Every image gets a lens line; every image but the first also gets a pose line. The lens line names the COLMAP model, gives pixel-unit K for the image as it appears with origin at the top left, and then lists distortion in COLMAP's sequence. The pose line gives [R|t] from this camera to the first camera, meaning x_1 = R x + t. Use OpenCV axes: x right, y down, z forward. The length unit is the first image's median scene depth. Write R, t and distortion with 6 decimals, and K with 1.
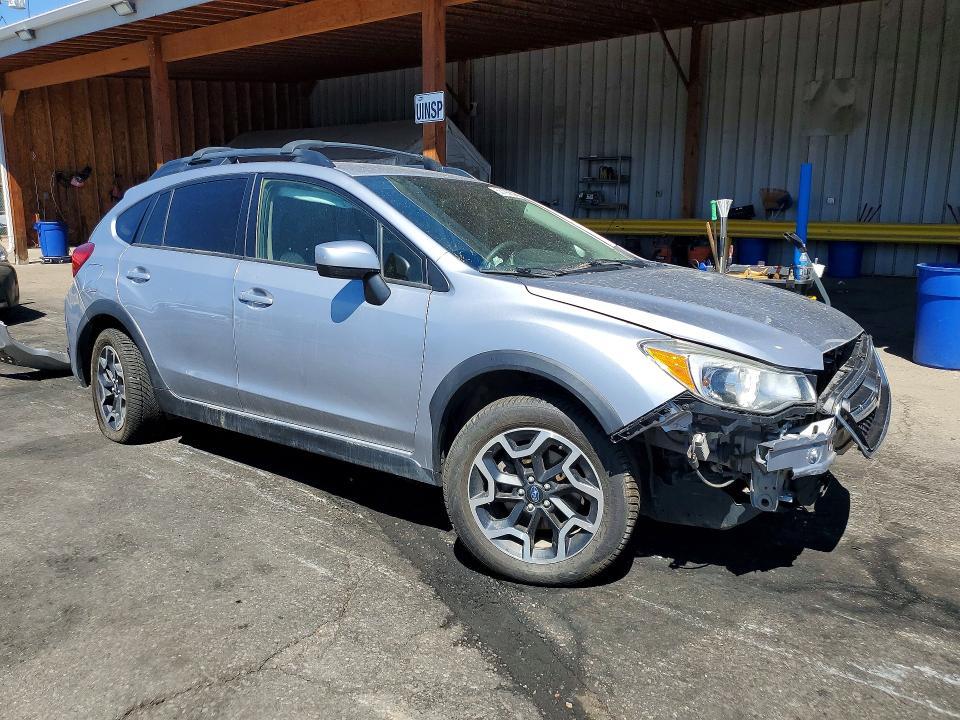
lens RADIAL K [[764.5, 0, 500.9], [0, 764.5, 361.8], [0, 0, 1]] dist [0.029916, -0.028627]
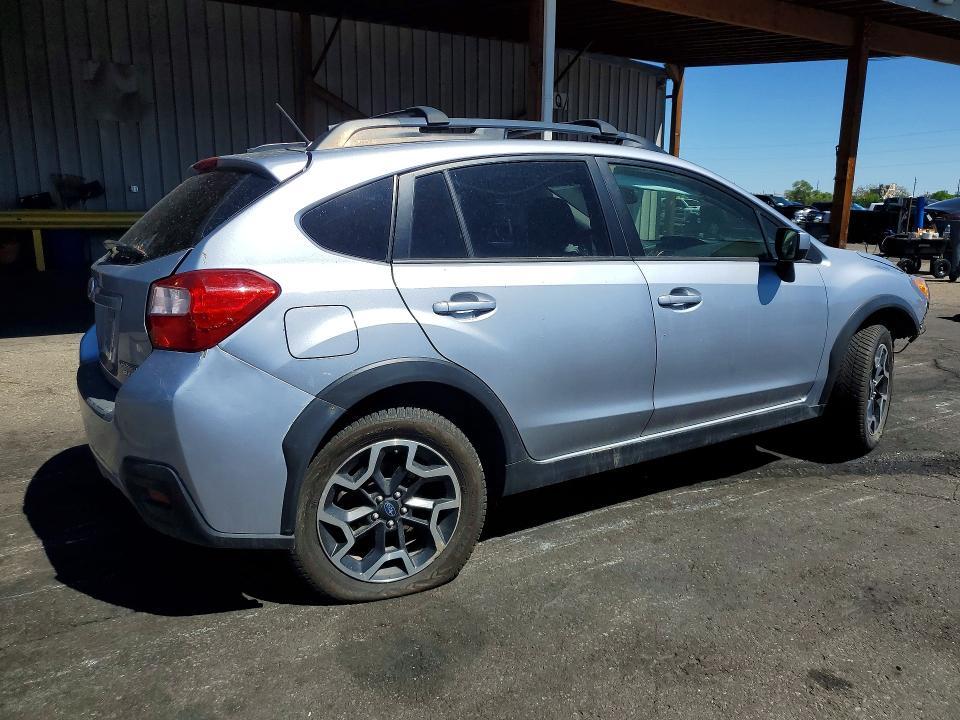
lens RADIAL K [[764.5, 0, 480.5], [0, 764.5, 361.8], [0, 0, 1]] dist [0.029916, -0.028627]
pose [[0.336976, -0.194691, 0.921164, -0.891044], [0.180727, 0.973568, 0.139654, -0.128291], [-0.924005, 0.119419, 0.363254, 0.644010]]
